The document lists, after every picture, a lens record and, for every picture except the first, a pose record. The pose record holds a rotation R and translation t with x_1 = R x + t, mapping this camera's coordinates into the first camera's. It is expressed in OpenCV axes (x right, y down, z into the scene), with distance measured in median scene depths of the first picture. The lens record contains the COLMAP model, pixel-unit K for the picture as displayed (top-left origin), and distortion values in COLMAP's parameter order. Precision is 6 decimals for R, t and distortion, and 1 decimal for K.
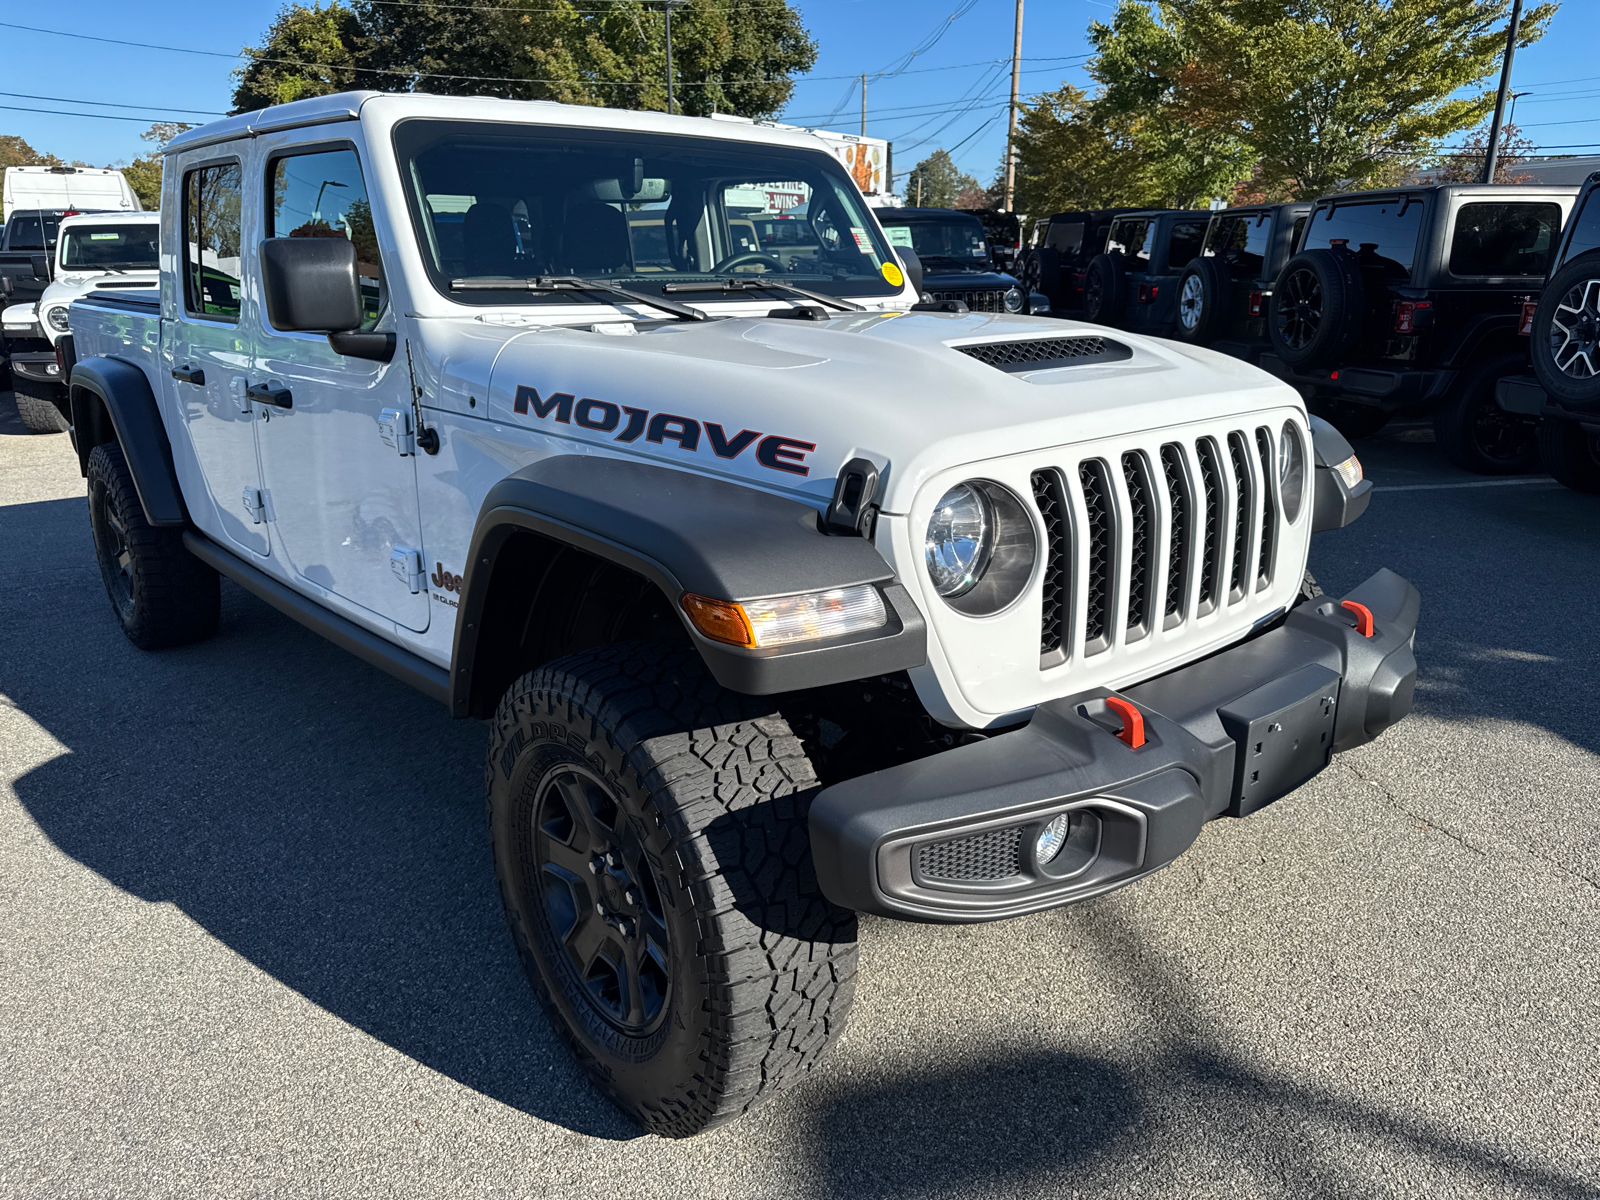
lens RADIAL K [[1139.7, 0, 801.1], [0, 1139.7, 602.9], [0, 0, 1]] dist [0.034383, -0.039261]
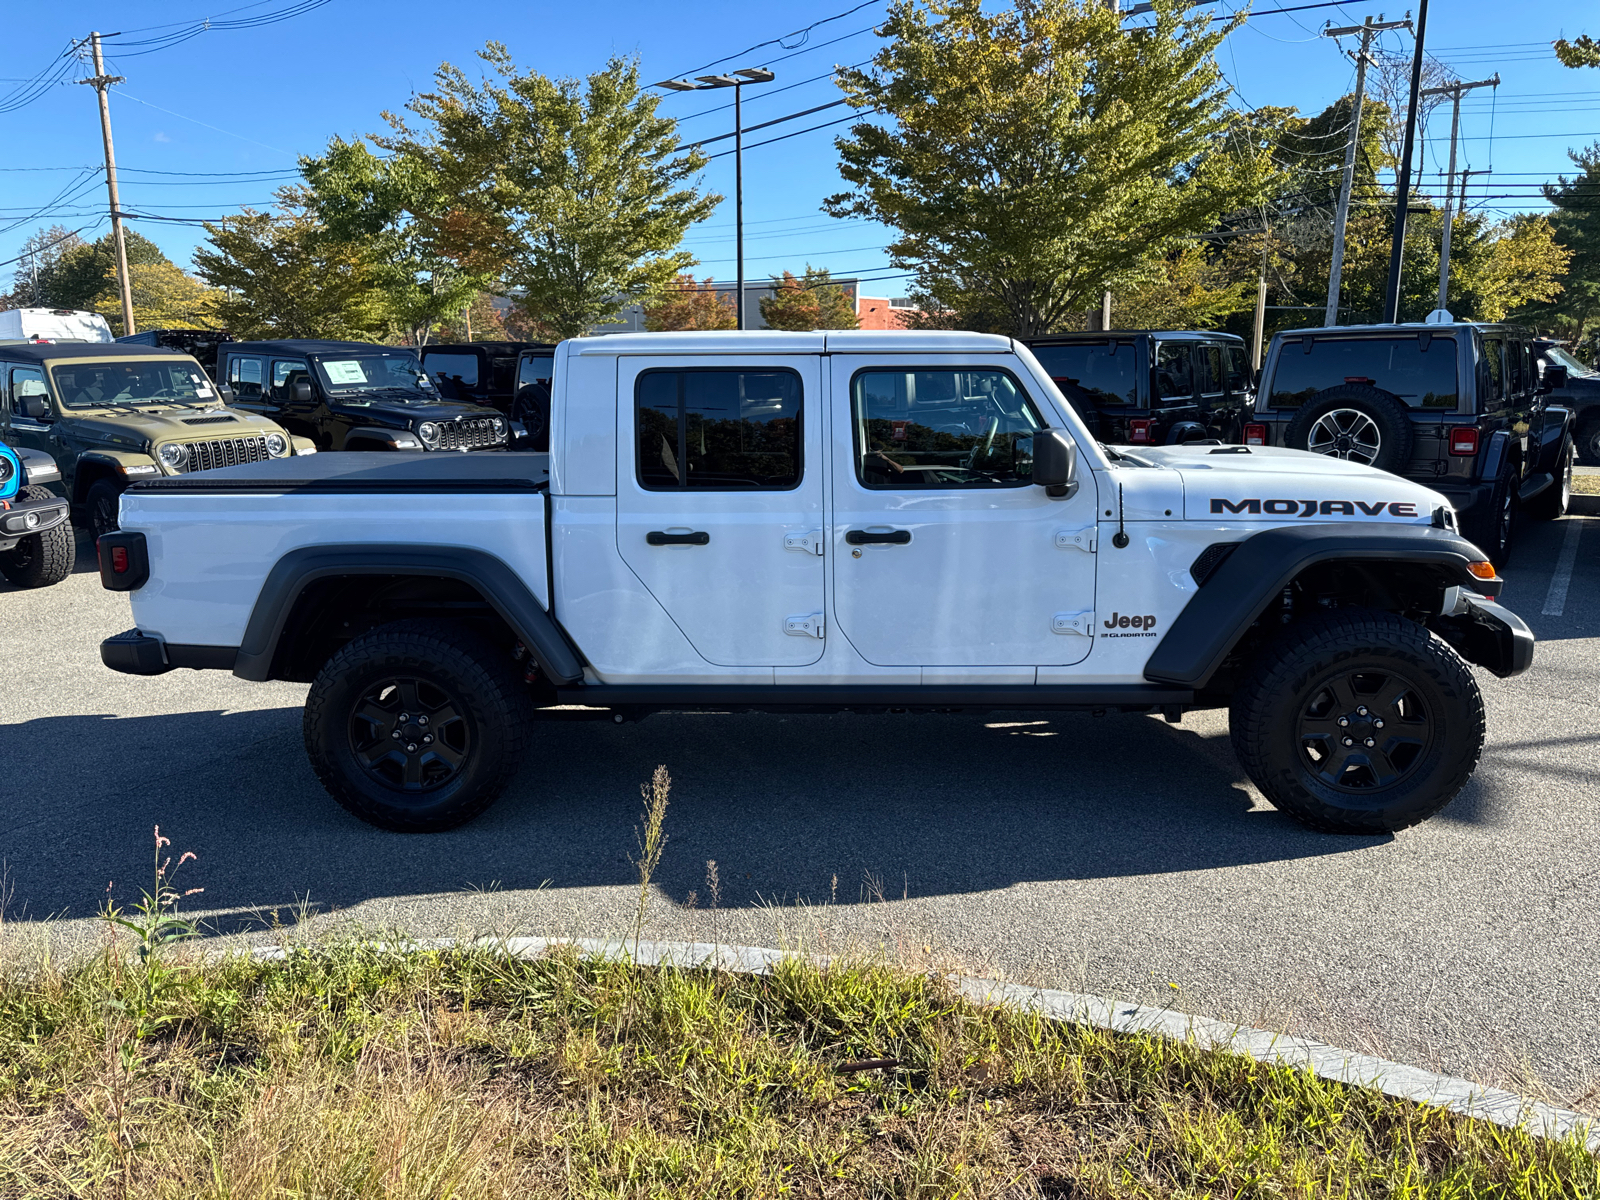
lens RADIAL K [[1139.7, 0, 801.1], [0, 1139.7, 602.9], [0, 0, 1]] dist [0.034383, -0.039261]
pose [[0.722928, -0.155116, 0.673286, -2.124645], [0.214882, 0.976623, -0.005724, -0.164048], [-0.656659, 0.148815, 0.739360, 0.077370]]
